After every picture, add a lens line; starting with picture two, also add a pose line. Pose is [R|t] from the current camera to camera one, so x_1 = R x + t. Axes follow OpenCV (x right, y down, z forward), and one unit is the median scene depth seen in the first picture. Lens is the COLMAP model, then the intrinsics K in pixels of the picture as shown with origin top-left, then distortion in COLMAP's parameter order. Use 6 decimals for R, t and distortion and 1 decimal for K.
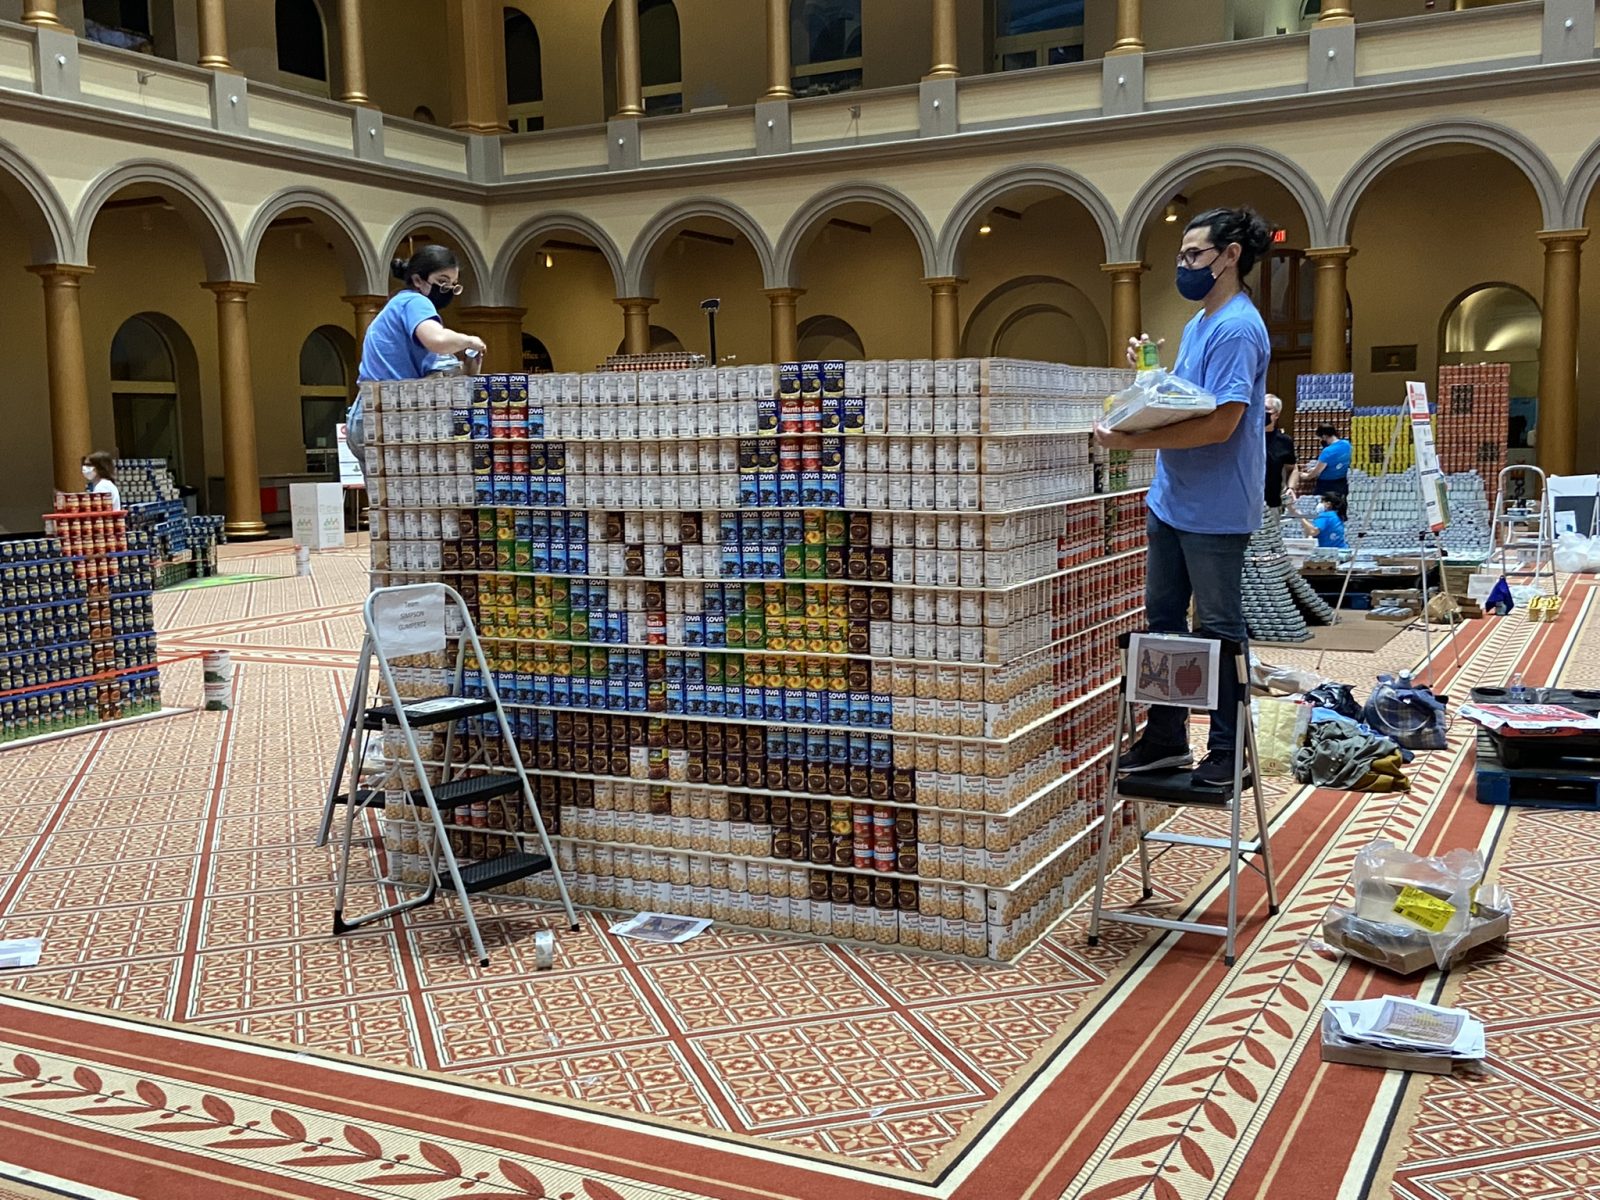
lens RADIAL K [[1622.6, 0, 799.3], [0, 1622.6, 595.5], [0, 0, 1]] dist [0.086018, 0.000000]
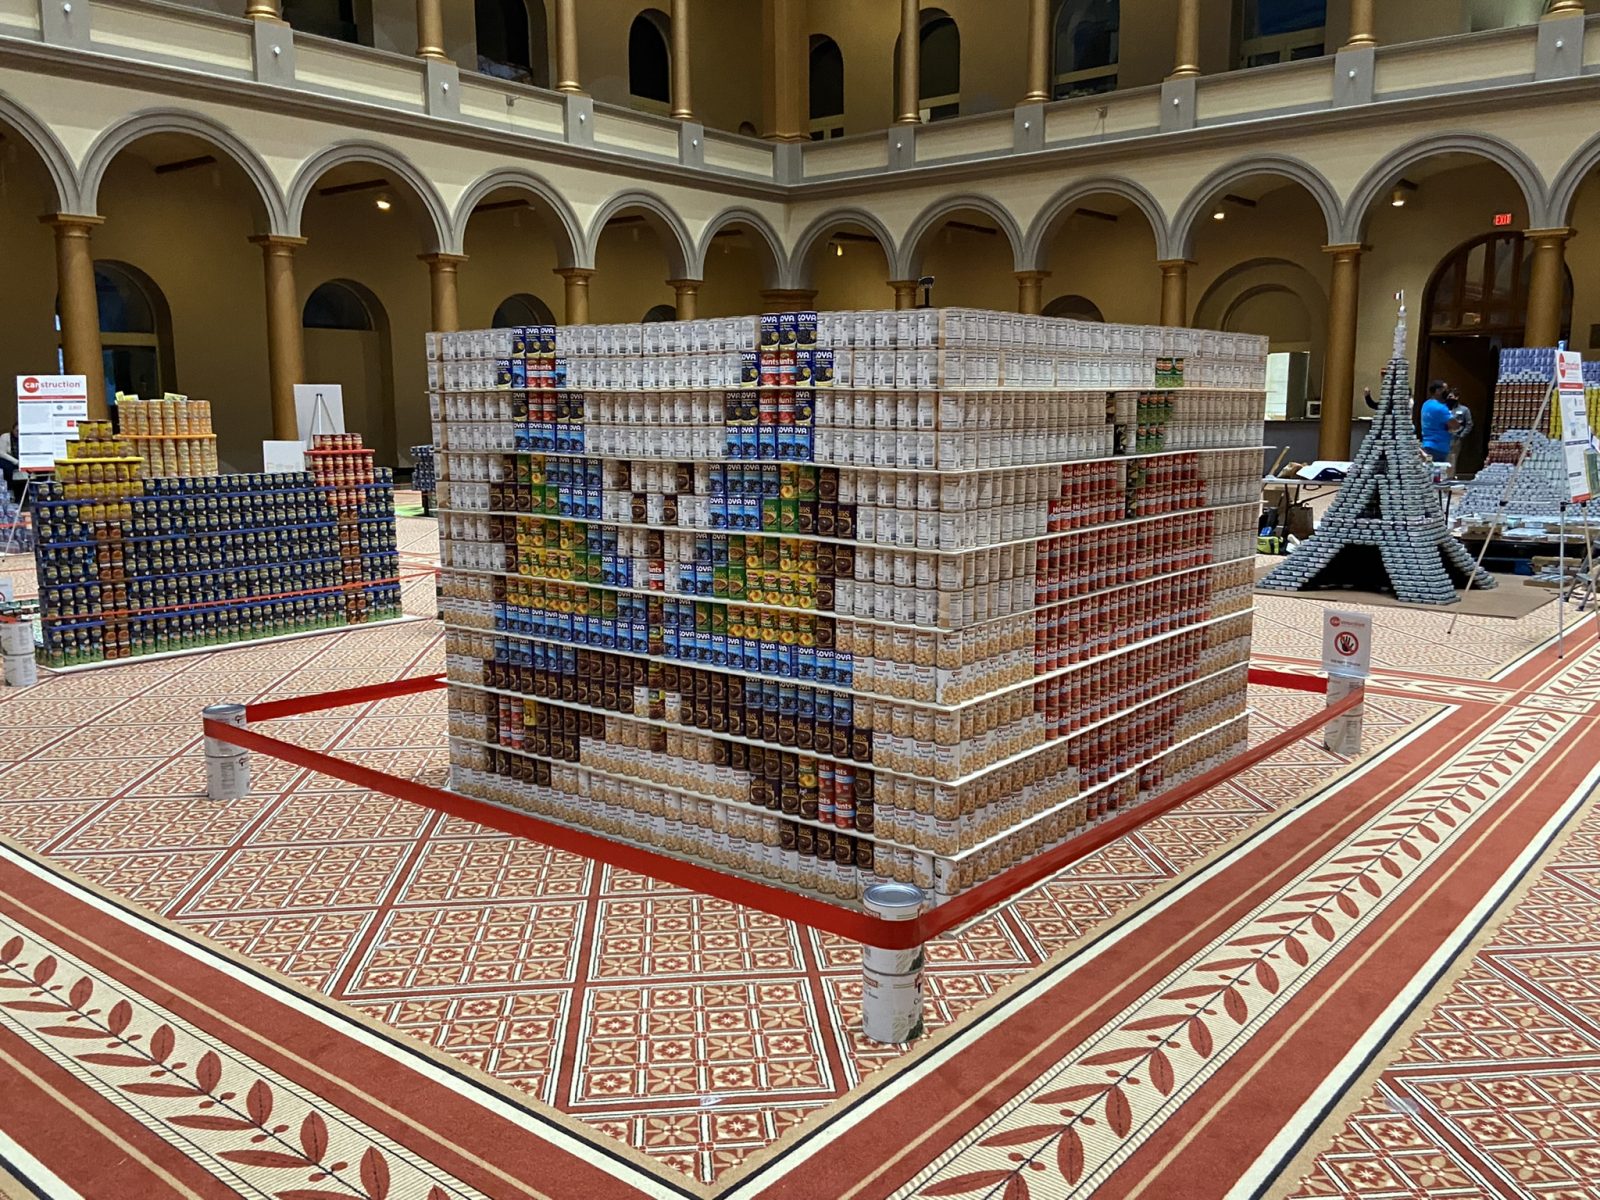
lens RADIAL K [[1337.1, 0, 787.1], [0, 1337.1, 608.1], [0, 0, 1]] dist [0.105934, -0.109733]
pose [[0.979842, 0.048637, -0.193761, 0.108779], [-0.037745, 0.997513, 0.059519, -0.008529], [0.196174, -0.051005, 0.979242, 0.120295]]
